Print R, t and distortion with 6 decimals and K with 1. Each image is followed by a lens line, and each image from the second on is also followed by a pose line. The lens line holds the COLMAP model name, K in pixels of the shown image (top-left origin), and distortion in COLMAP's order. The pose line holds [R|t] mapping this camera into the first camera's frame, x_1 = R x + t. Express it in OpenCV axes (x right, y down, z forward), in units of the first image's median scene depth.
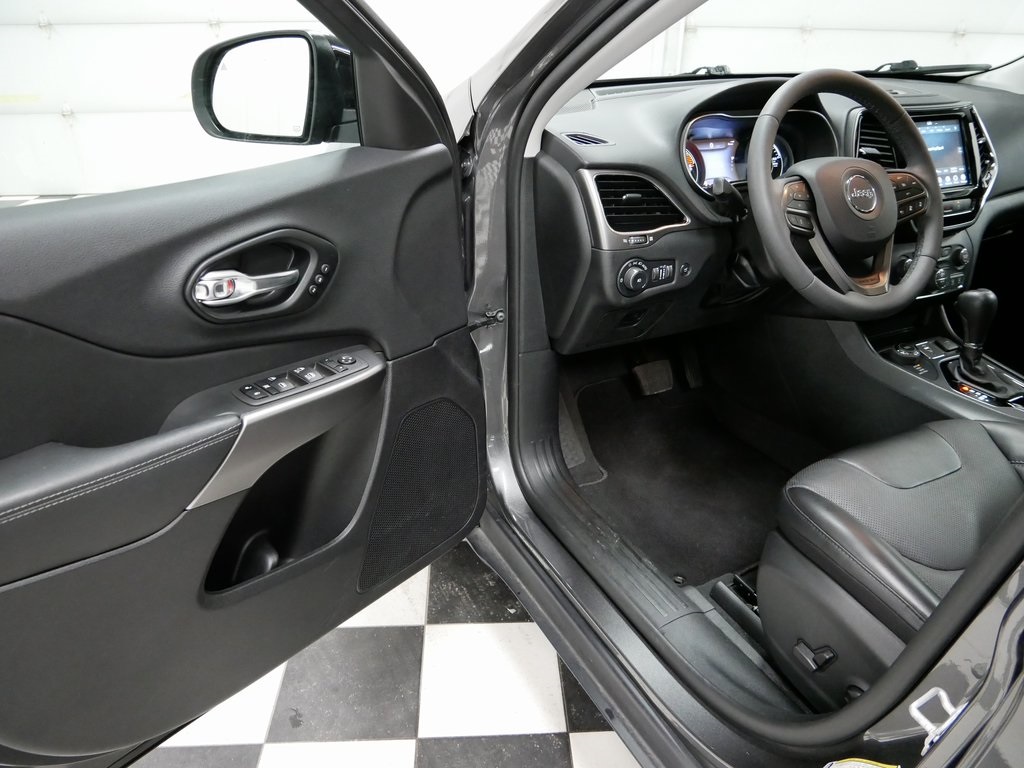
lens RADIAL K [[724.7, 0, 512.0], [0, 724.7, 384.0], [0, 0, 1]] dist [-0.050559, 0.025412]
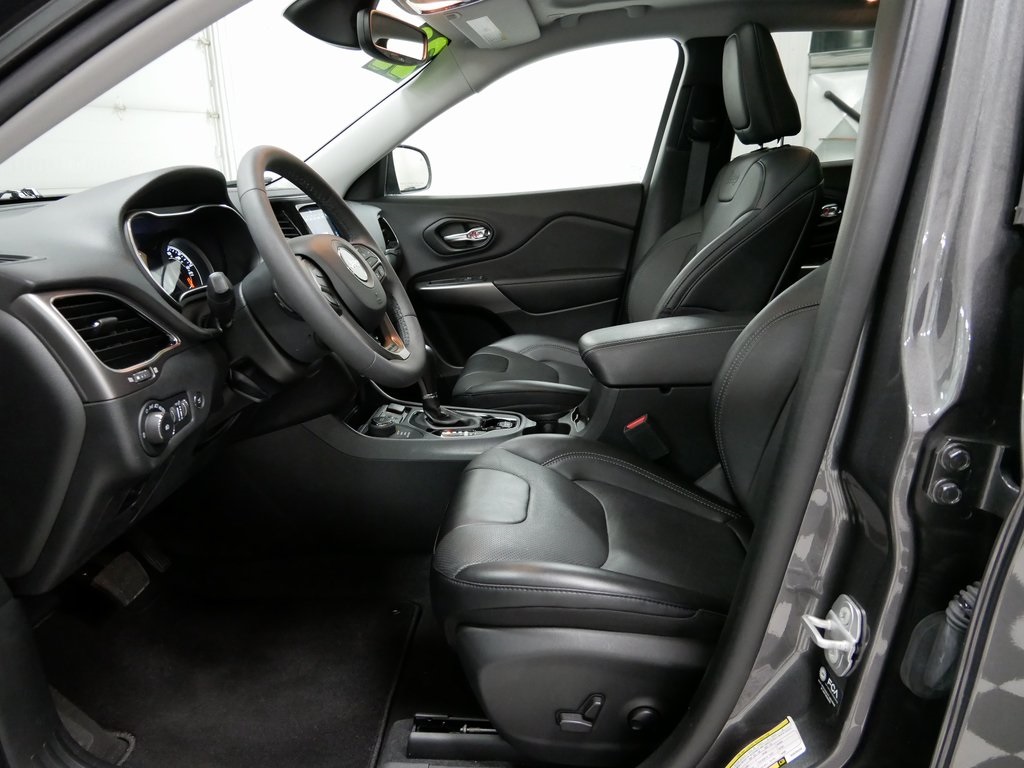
lens RADIAL K [[724.7, 0, 512.0], [0, 724.7, 384.0], [0, 0, 1]] dist [-0.050559, 0.025412]
pose [[0.497569, -0.263216, 0.826524, -0.231408], [0.432221, 0.901368, 0.026853, -0.055799], [-0.752070, 0.343881, 0.562260, 0.345639]]
